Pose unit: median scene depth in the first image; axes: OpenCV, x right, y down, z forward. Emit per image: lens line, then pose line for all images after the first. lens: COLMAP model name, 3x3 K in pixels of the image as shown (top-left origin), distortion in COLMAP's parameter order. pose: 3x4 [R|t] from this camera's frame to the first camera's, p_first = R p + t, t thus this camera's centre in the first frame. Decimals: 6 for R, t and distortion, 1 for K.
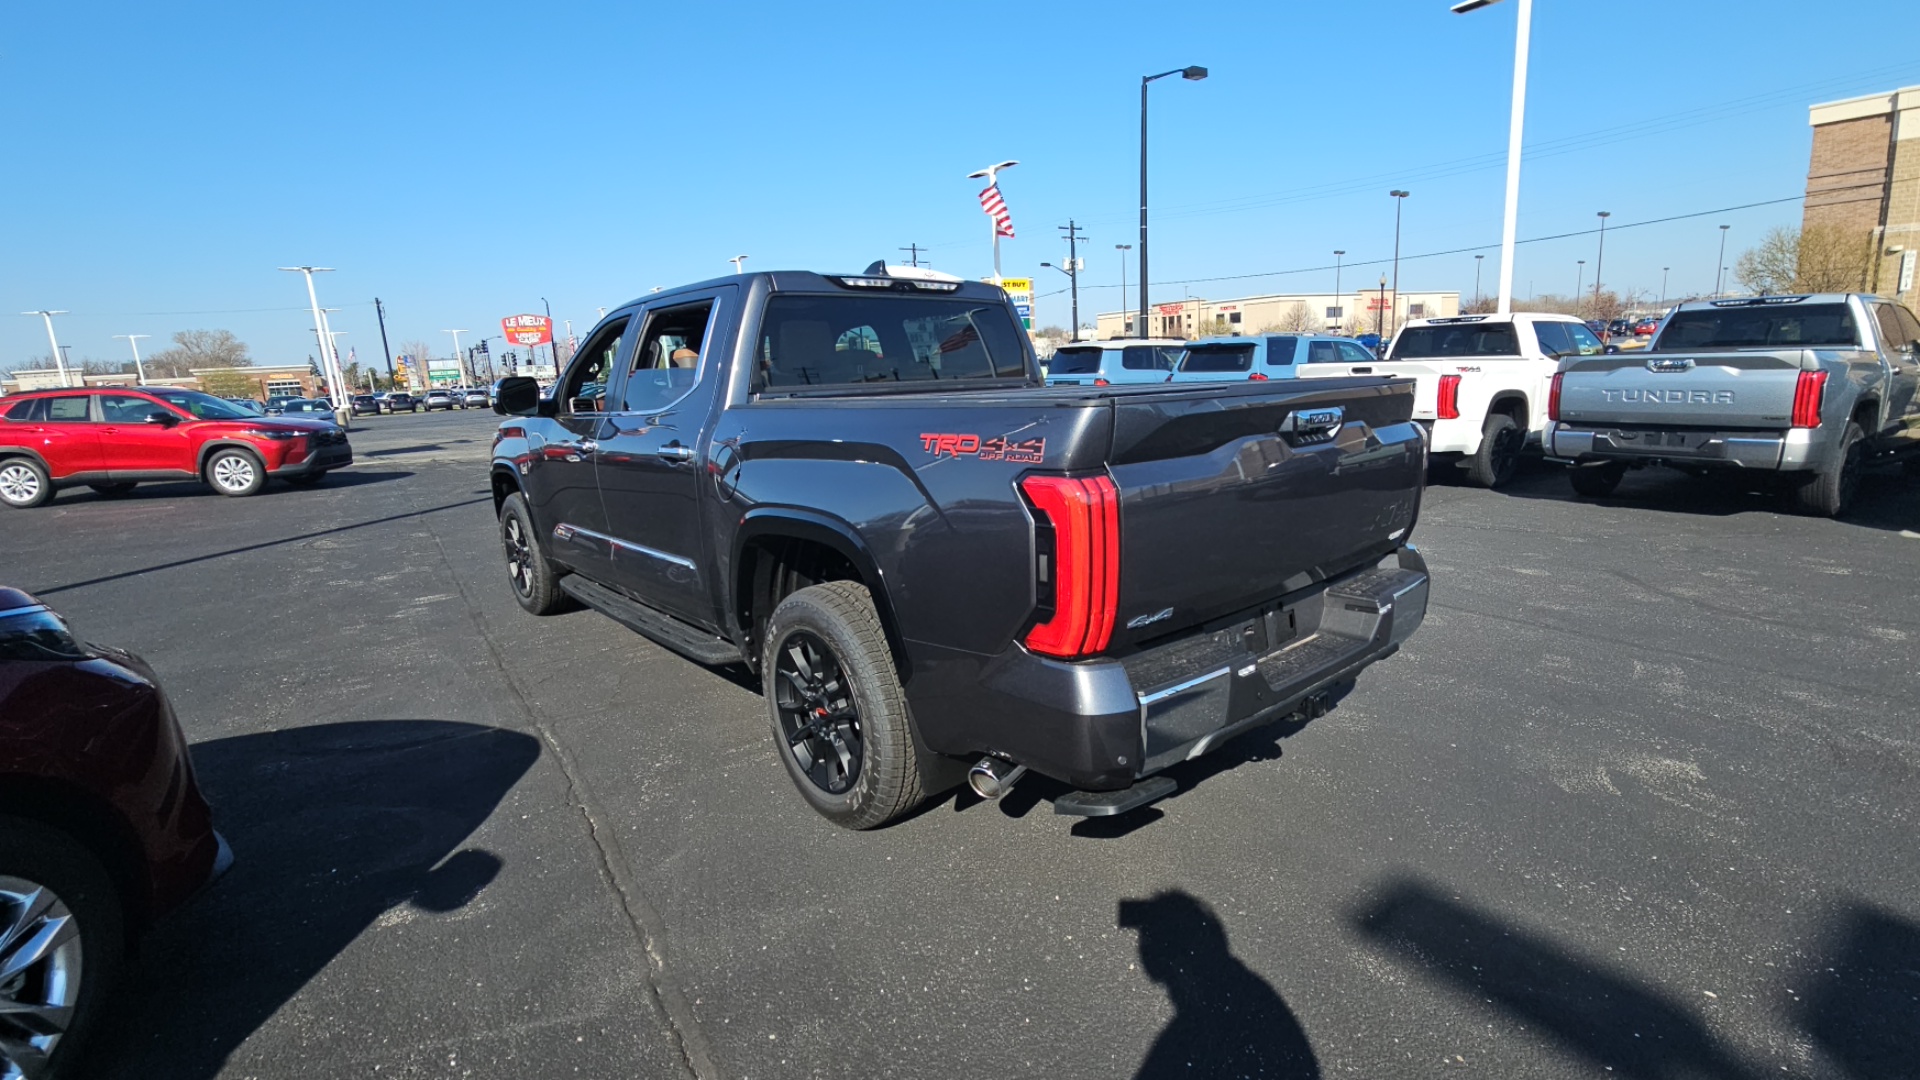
lens RADIAL K [[861.4, 0, 981.4], [0, 861.4, 550.7], [0, 0, 1]] dist [0.010631, -0.007087]
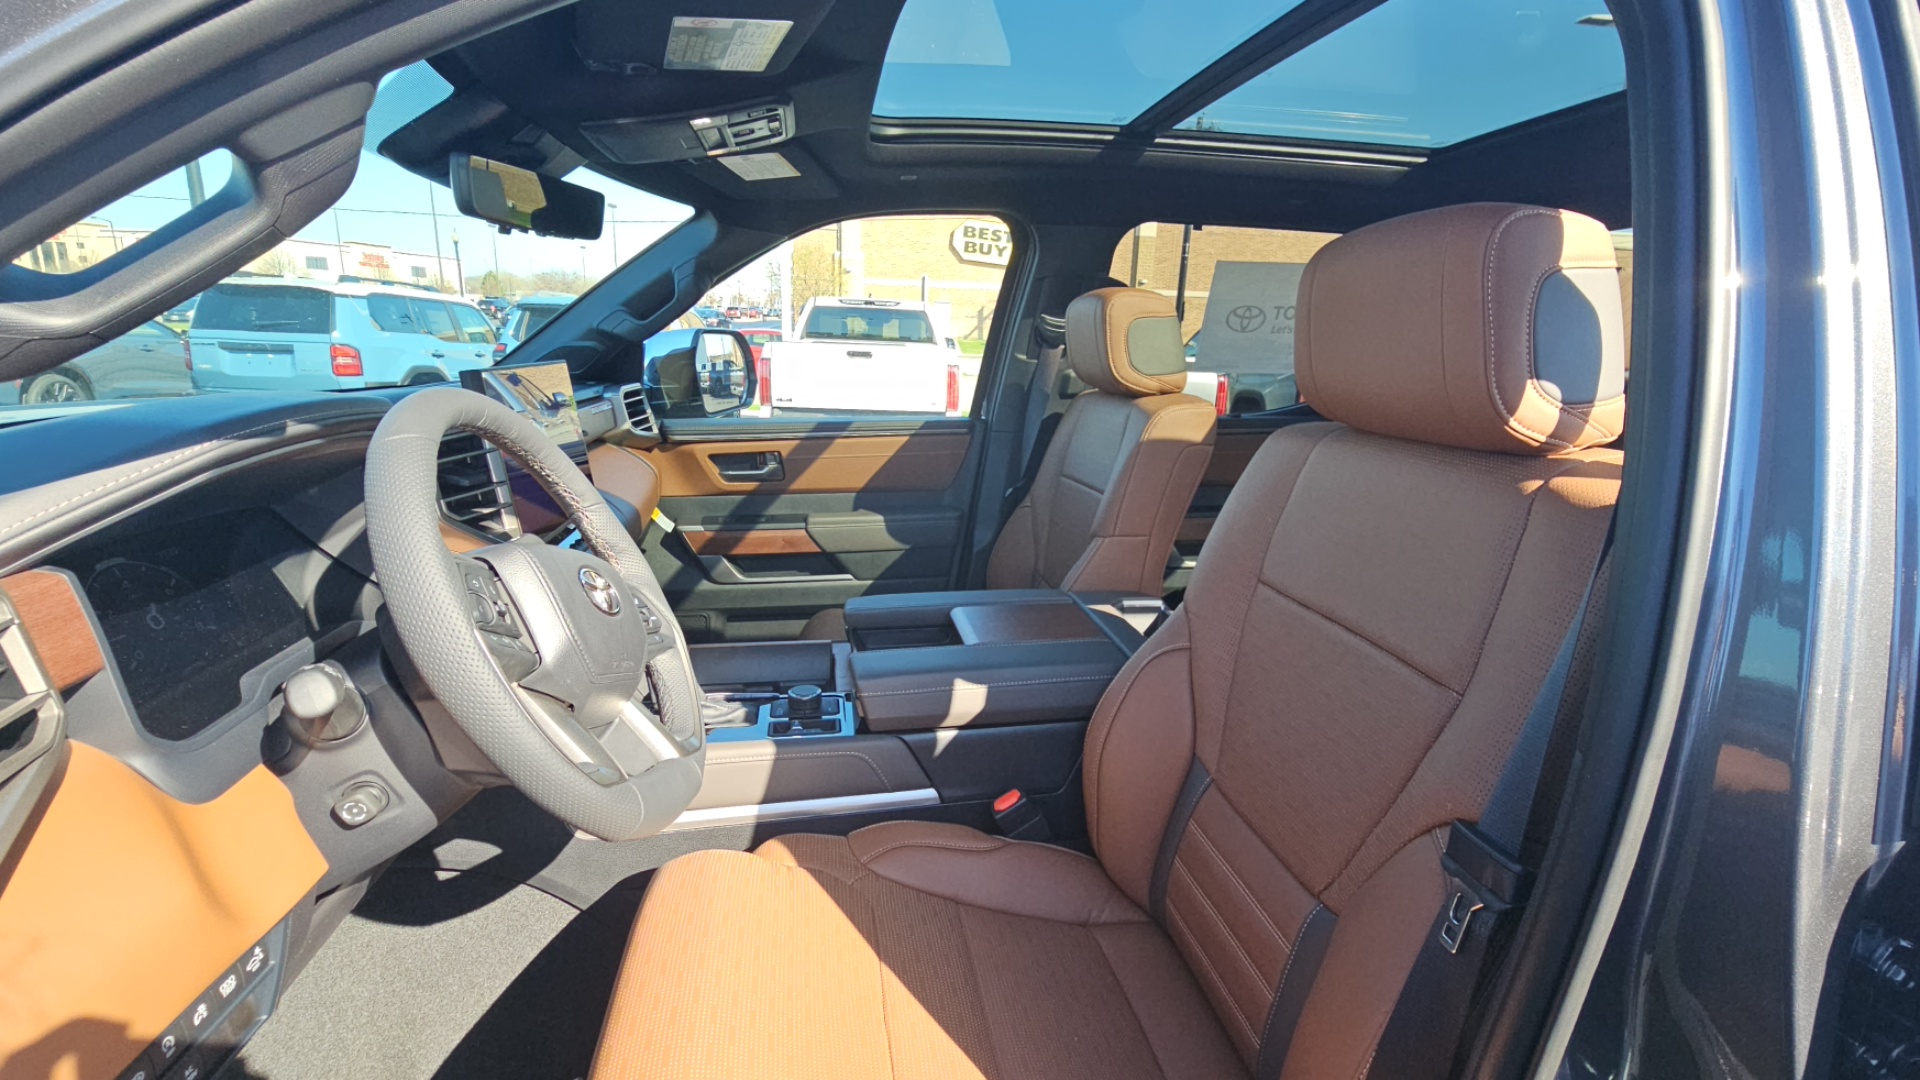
lens RADIAL K [[861.4, 0, 978.7], [0, 861.4, 545.8], [0, 0, 1]] dist [0.010631, -0.007087]
pose [[0.511411, -0.150538, 0.846048, -0.103054], [0.127778, 0.986913, 0.098364, -0.038308], [-0.849783, 0.057802, 0.523954, 0.191391]]
